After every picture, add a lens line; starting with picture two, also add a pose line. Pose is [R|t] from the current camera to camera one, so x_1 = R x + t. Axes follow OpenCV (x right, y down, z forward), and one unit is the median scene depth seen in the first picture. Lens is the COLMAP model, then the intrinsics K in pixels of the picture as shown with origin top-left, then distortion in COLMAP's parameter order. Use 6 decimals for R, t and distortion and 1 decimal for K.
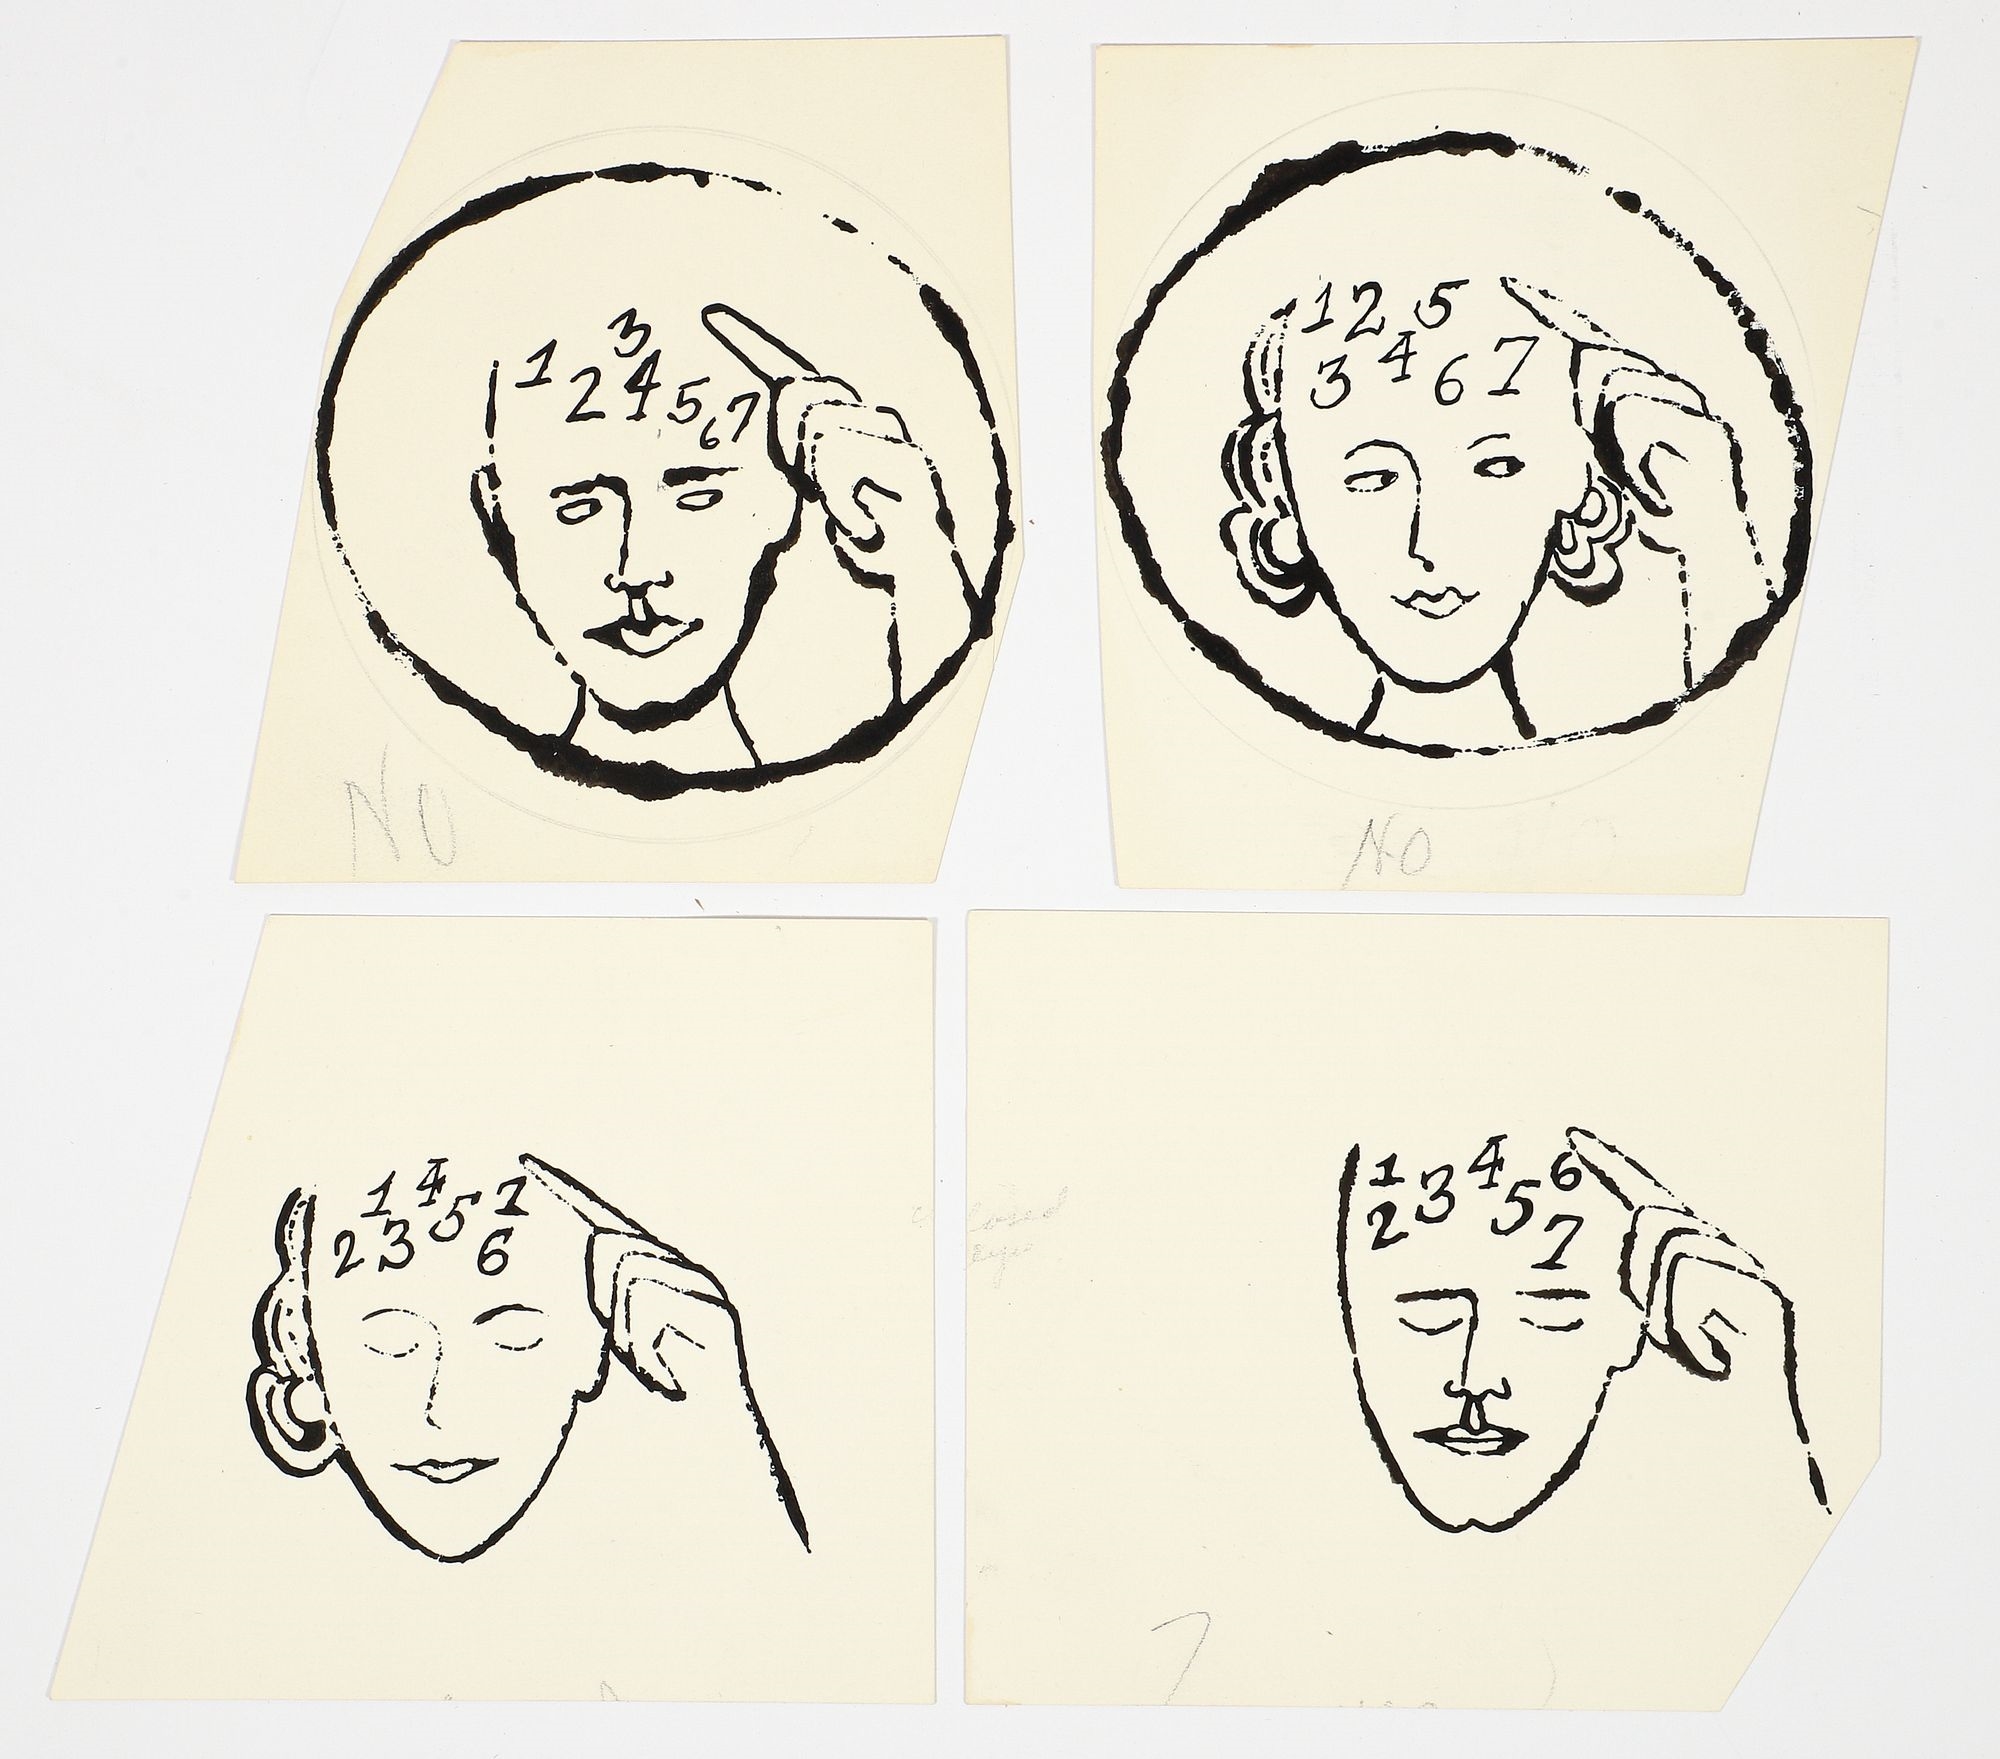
lens RADIAL K [[3404.9, 0, 993.2], [0, 3404.9, 887.3], [0, 0, 1]] dist [0.065952, 0.000000]
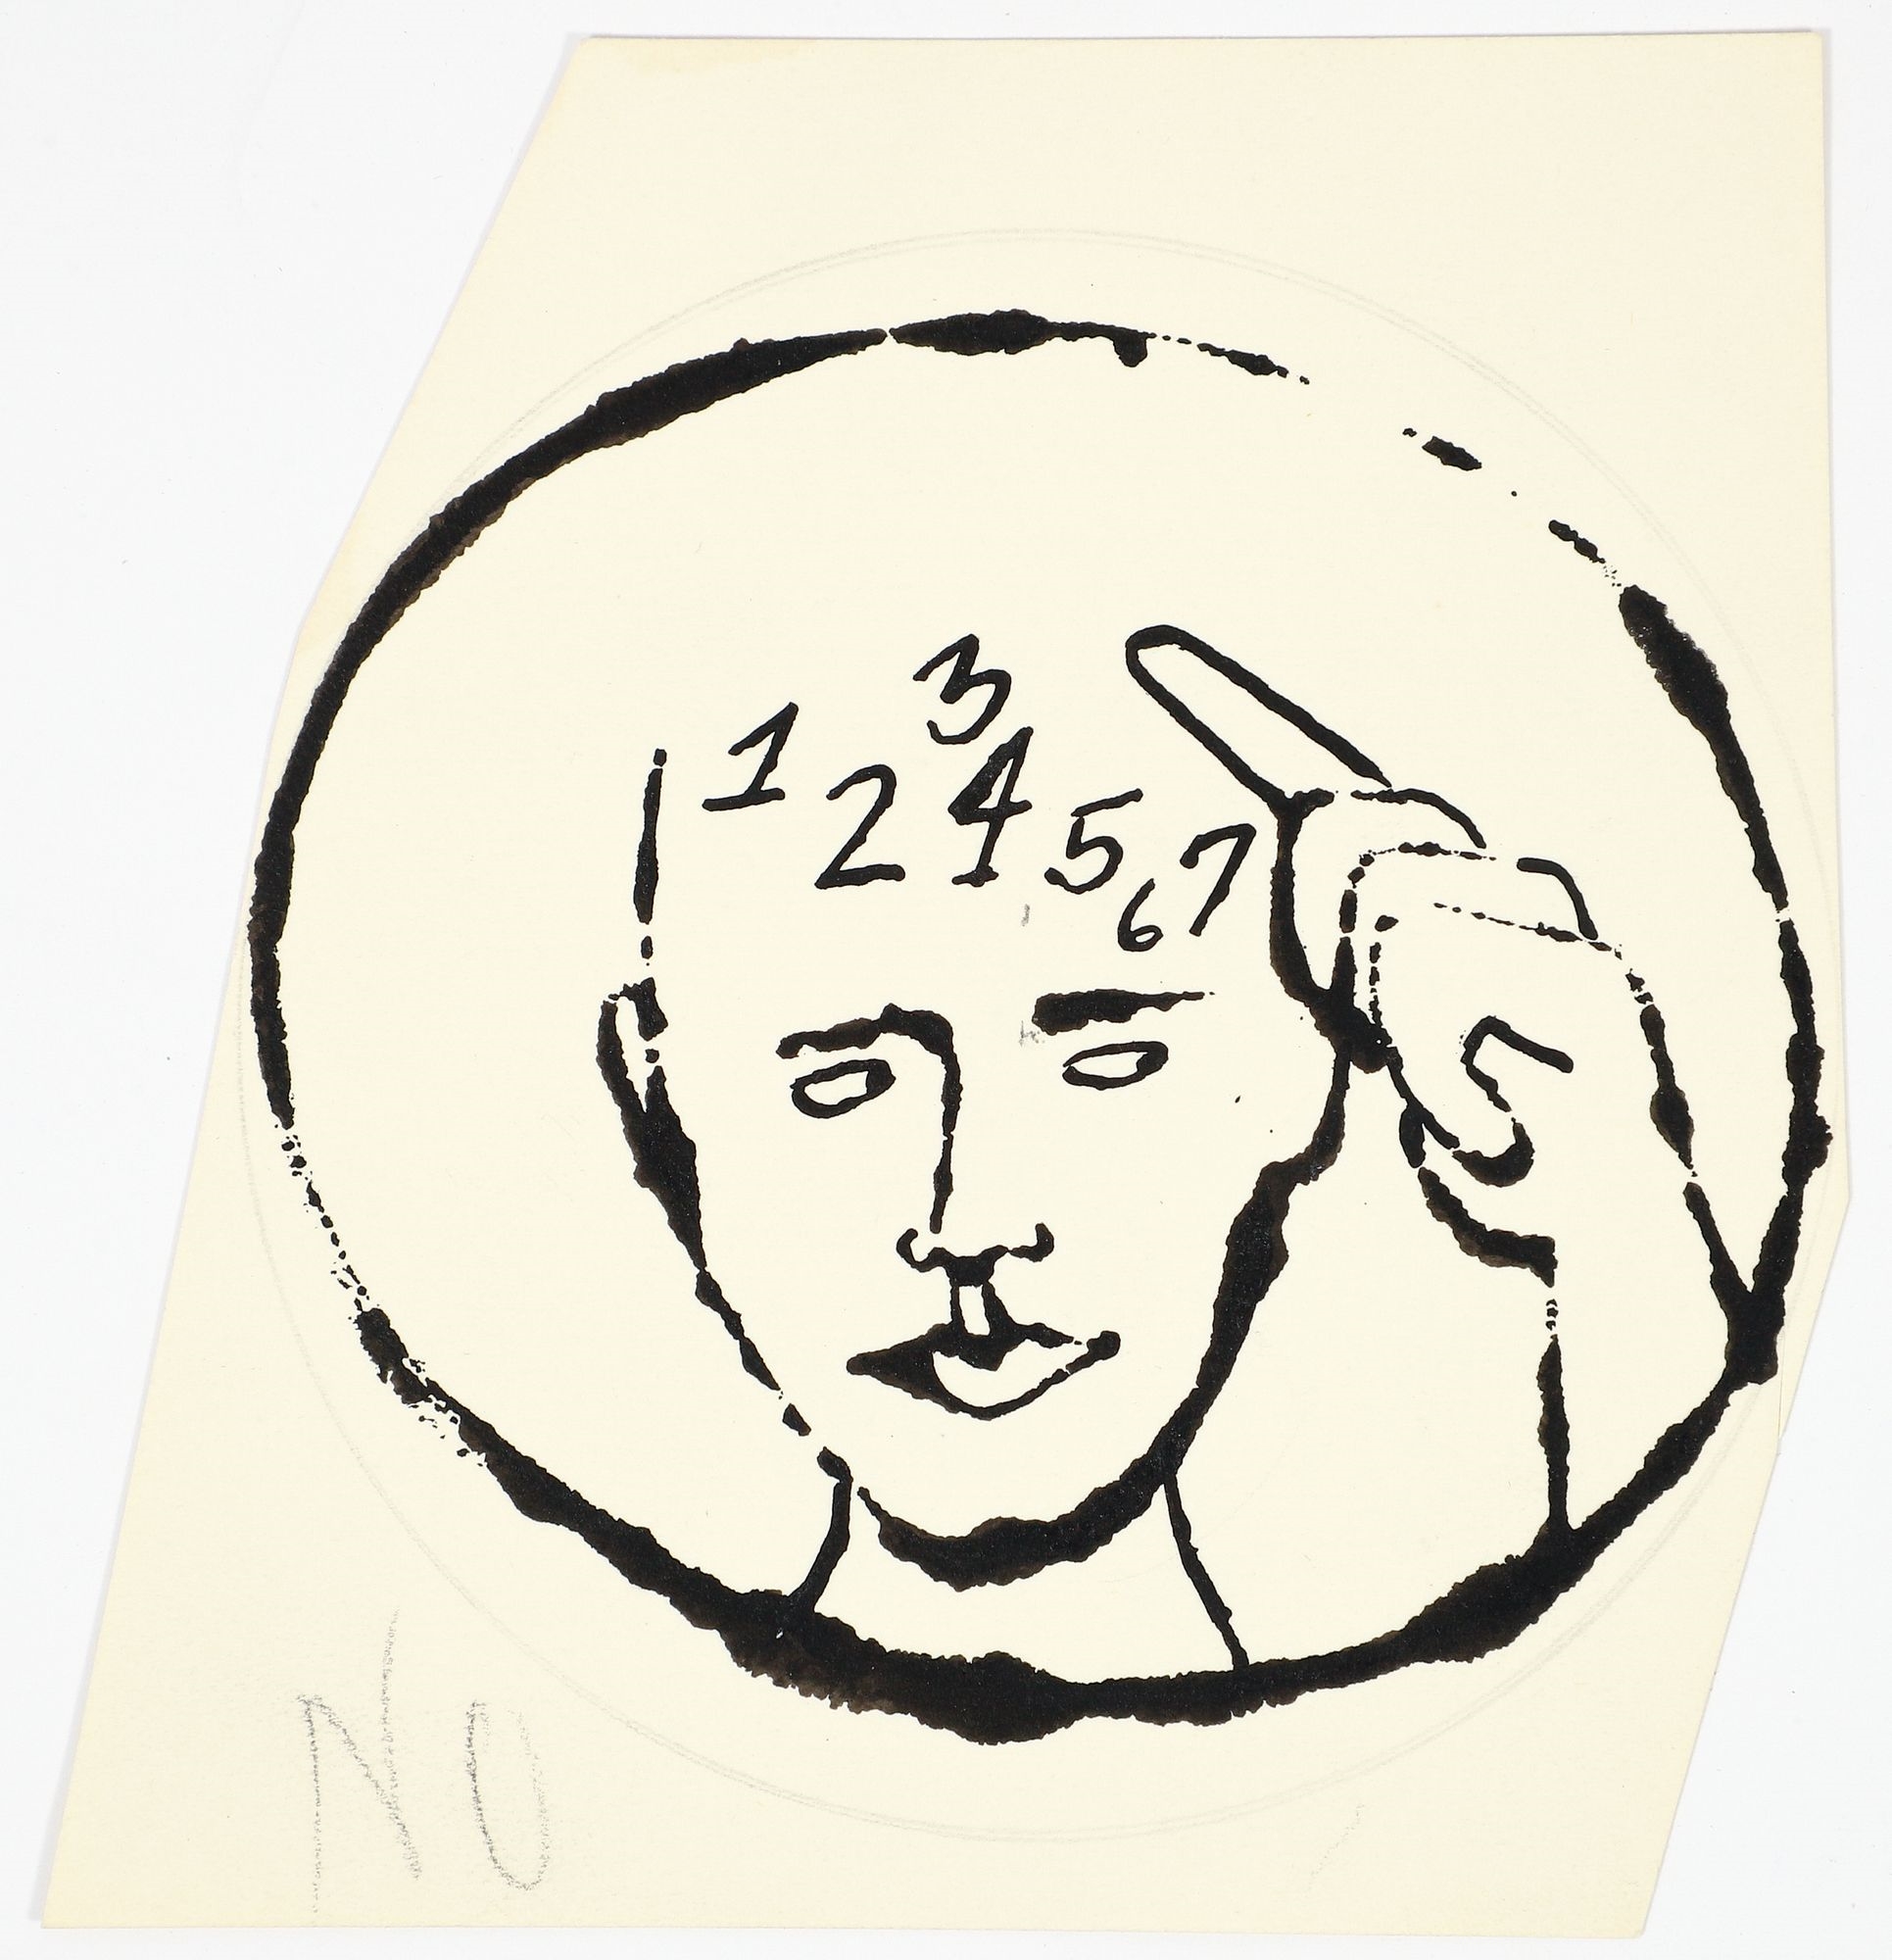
lens RADIAL K [[6047.8, 0, 943.4], [0, 6047.8, 980.2], [0, 0, 1]] dist [0.079076, 0.000000]
pose [[0.992230, 0.005198, -0.124307, -0.010777], [-0.021314, 0.991457, -0.128679, -0.023074], [0.122576, 0.130328, 0.983865, 0.224195]]
